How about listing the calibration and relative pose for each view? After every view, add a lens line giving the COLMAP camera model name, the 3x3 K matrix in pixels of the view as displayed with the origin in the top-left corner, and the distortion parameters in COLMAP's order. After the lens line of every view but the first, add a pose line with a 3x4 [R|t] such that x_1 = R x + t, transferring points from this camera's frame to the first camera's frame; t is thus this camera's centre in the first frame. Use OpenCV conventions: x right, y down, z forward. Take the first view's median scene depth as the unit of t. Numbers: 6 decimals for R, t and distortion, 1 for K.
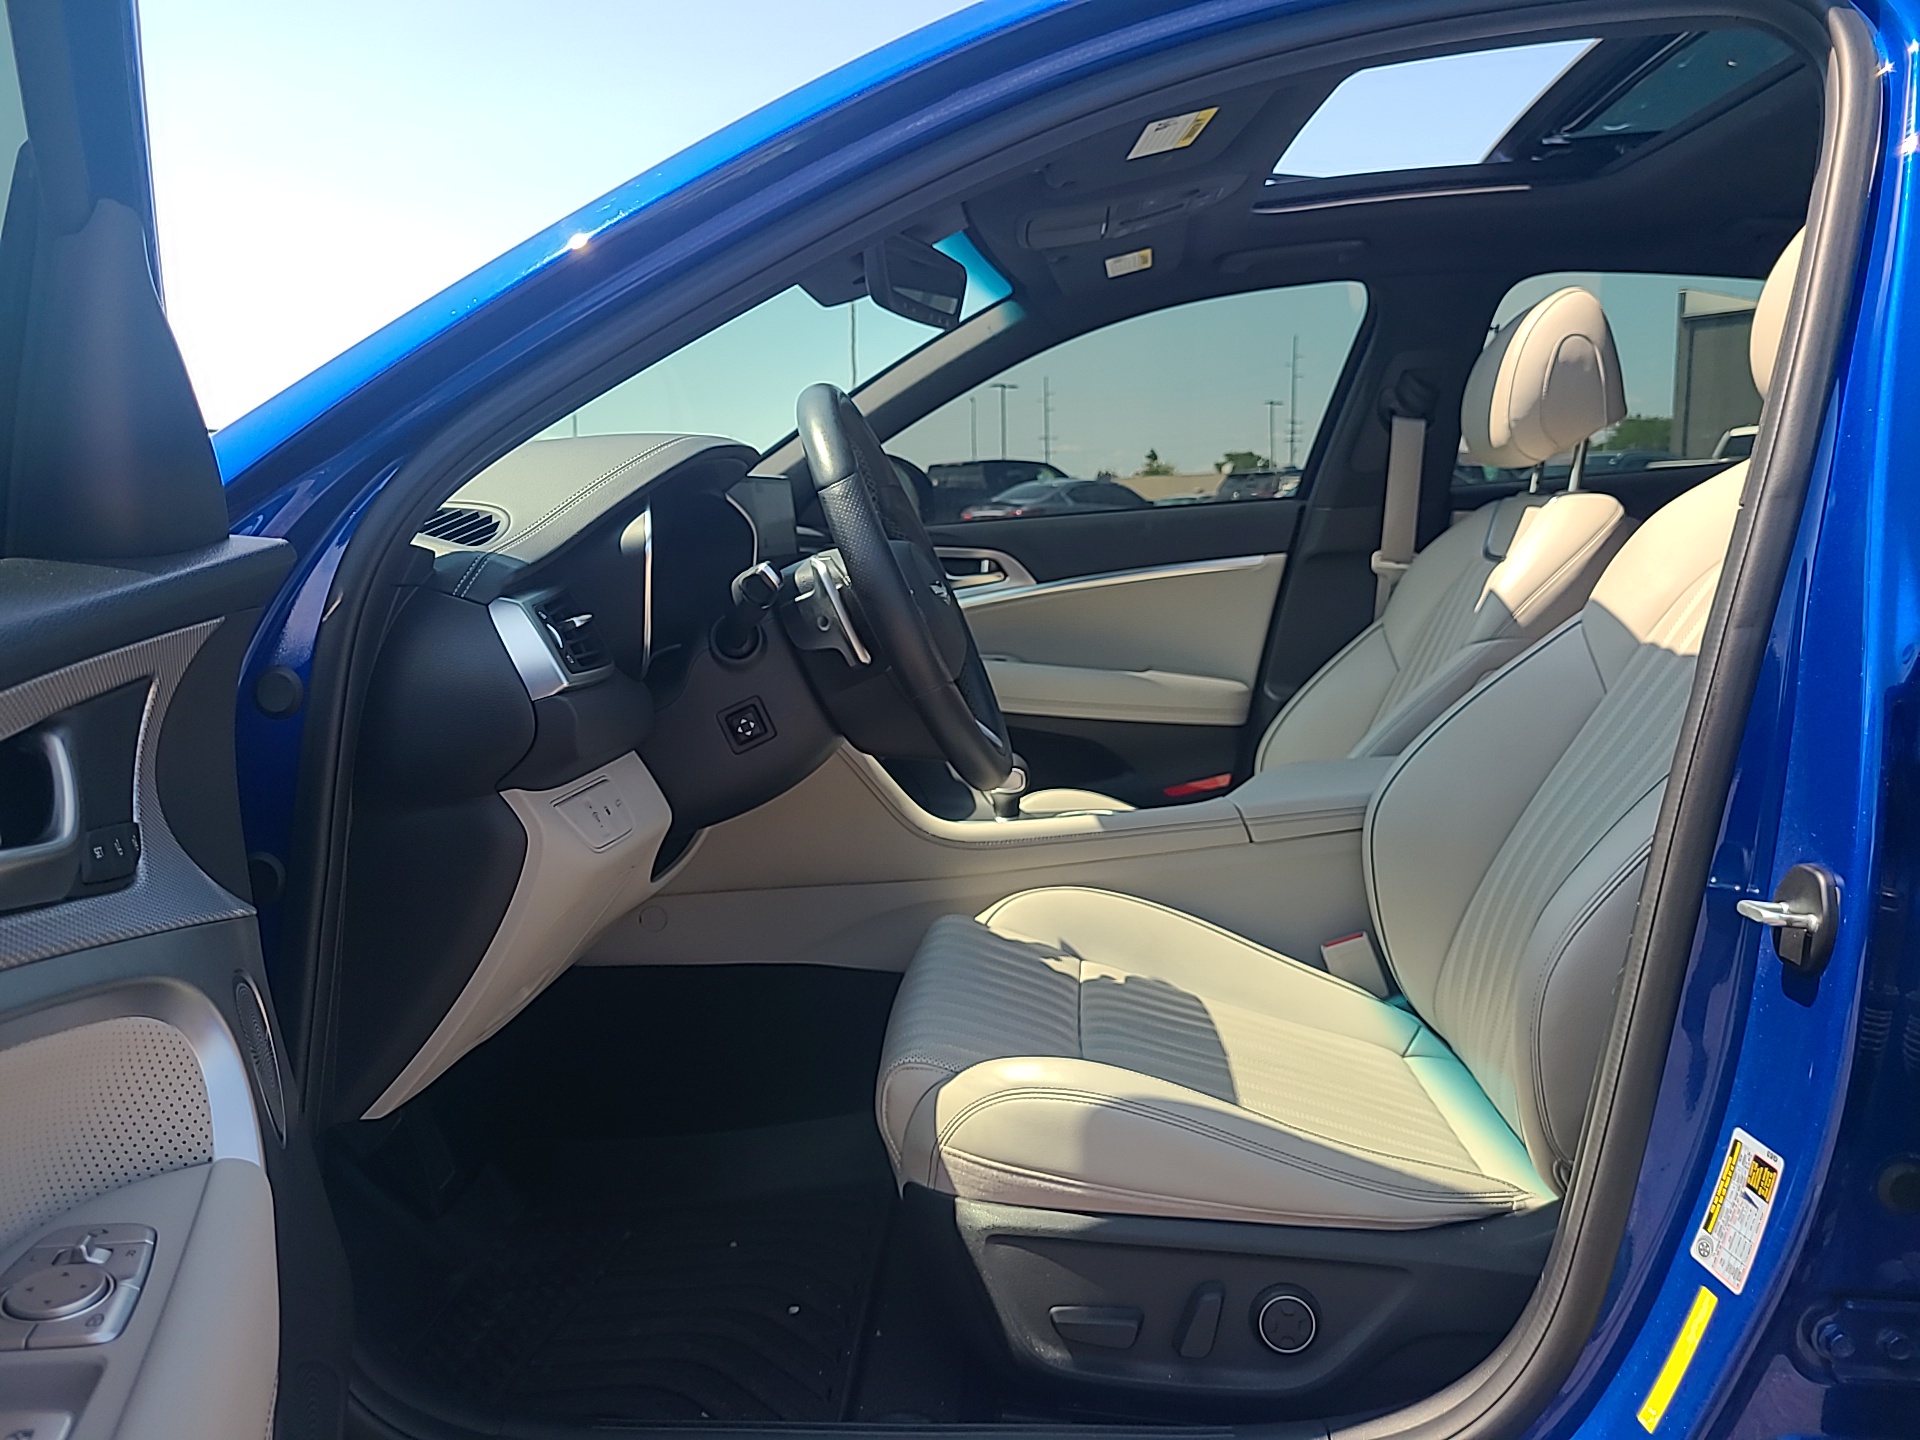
lens RADIAL K [[1458.0, 0, 962.0], [0, 1458.0, 719.8], [0, 0, 1]] dist [0.026124, -0.027434]
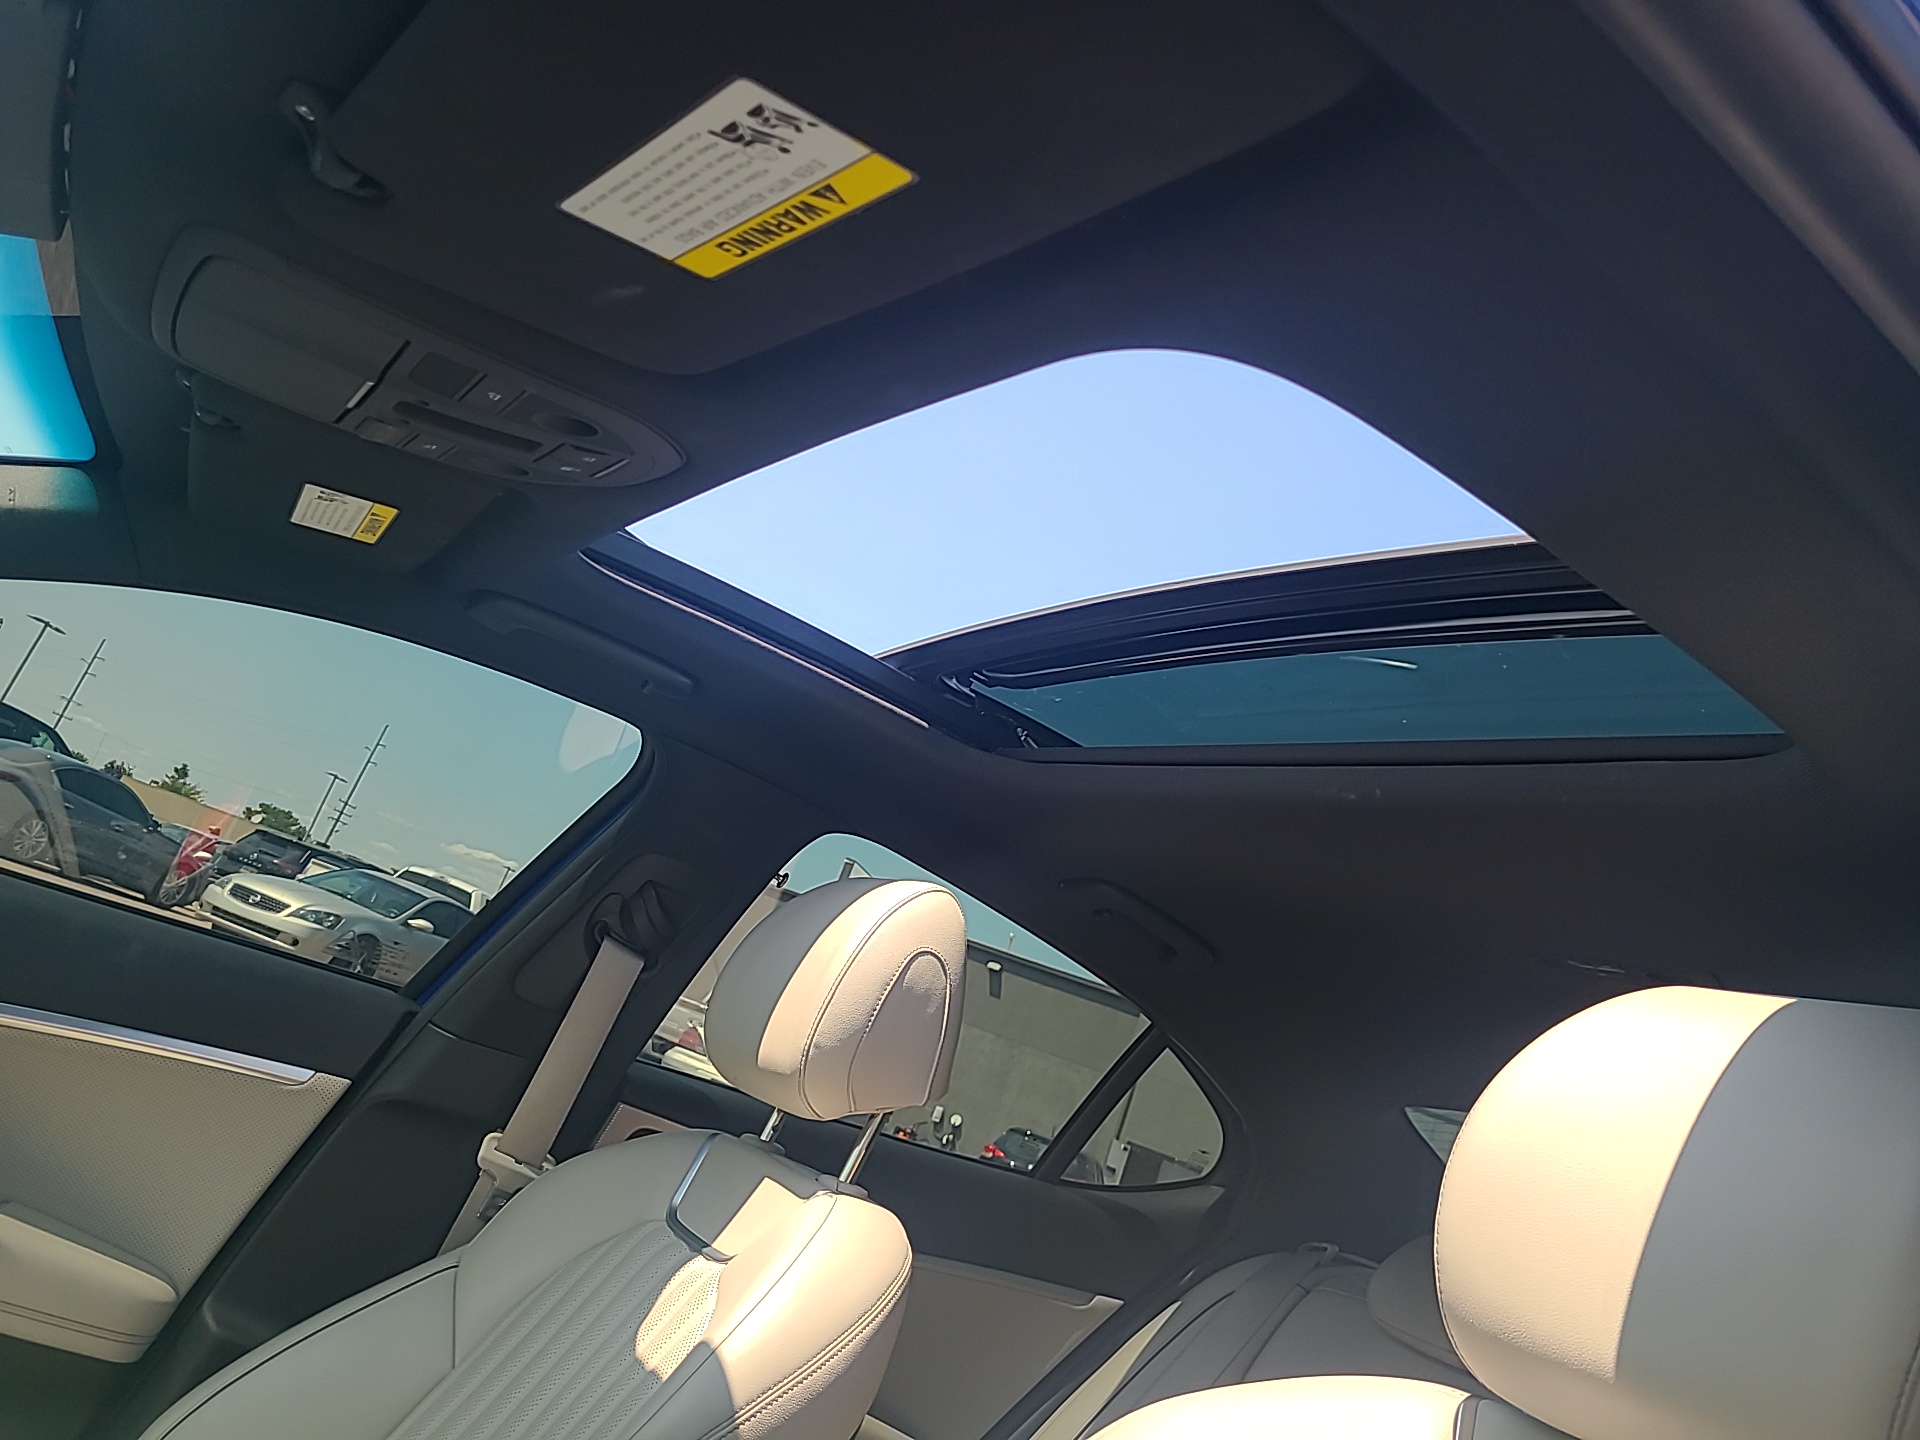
lens RADIAL K [[1458.0, 0, 957.5], [0, 1458.0, 709.4], [0, 0, 1]] dist [0.026124, -0.027434]
pose [[0.729300, 0.455343, 0.510670, 0.031739], [-0.279579, 0.879556, -0.384991, -0.090700], [-0.624466, 0.138001, 0.768764, 0.389768]]
